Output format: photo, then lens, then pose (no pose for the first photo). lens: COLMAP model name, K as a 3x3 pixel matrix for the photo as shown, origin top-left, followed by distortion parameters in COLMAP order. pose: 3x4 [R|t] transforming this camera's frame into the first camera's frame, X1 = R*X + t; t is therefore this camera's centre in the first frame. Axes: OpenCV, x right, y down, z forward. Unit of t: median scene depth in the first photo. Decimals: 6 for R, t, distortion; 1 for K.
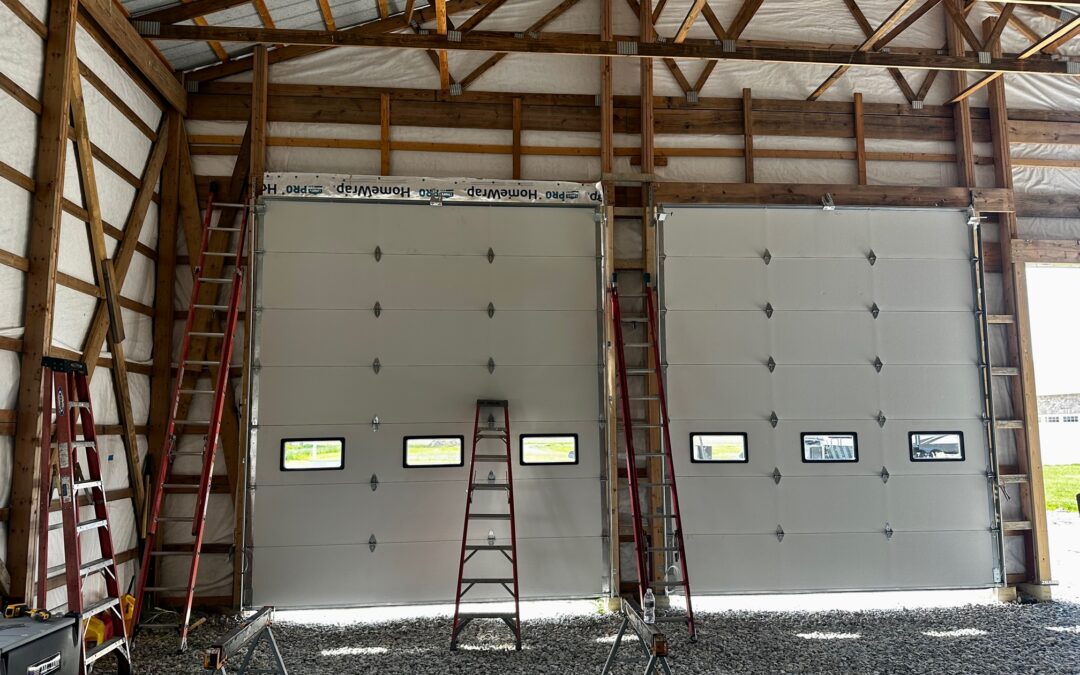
lens RADIAL K [[764.8, 0, 536.4], [0, 764.8, 330.6], [0, 0, 1]] dist [0.057898, -0.069223]
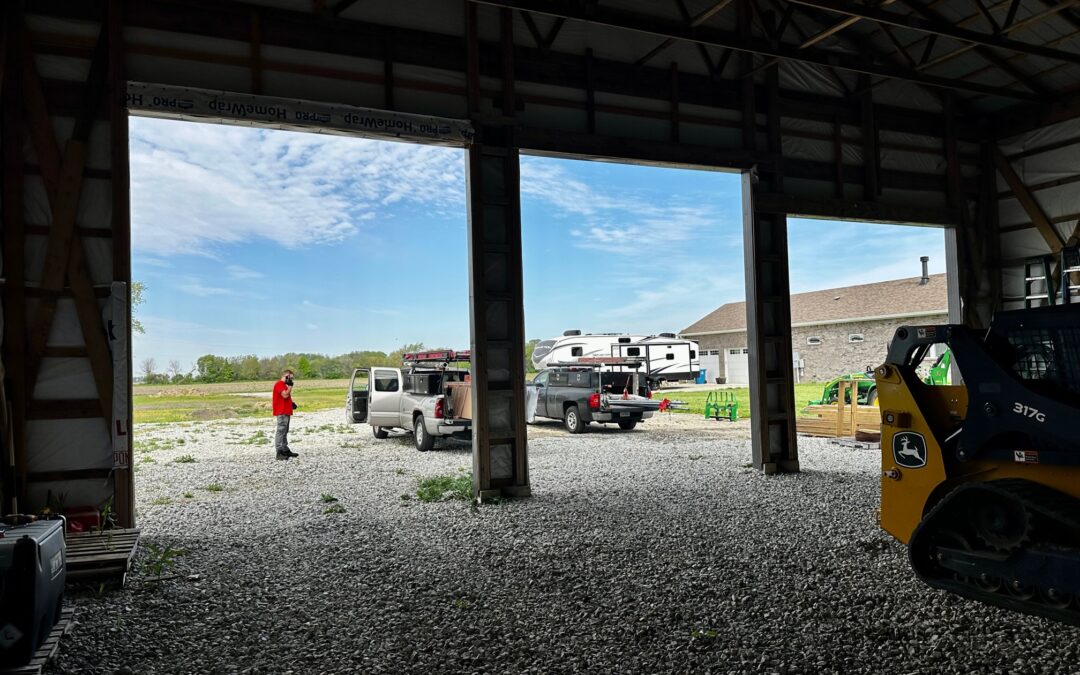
lens RADIAL K [[764.8, 0, 536.4], [0, 764.8, 330.6], [0, 0, 1]] dist [0.057898, -0.069223]
pose [[0.944730, -0.007103, 0.327773, -0.176001], [-0.016531, 0.997462, 0.069261, 0.024081], [-0.327433, -0.070851, 0.942214, -0.069371]]
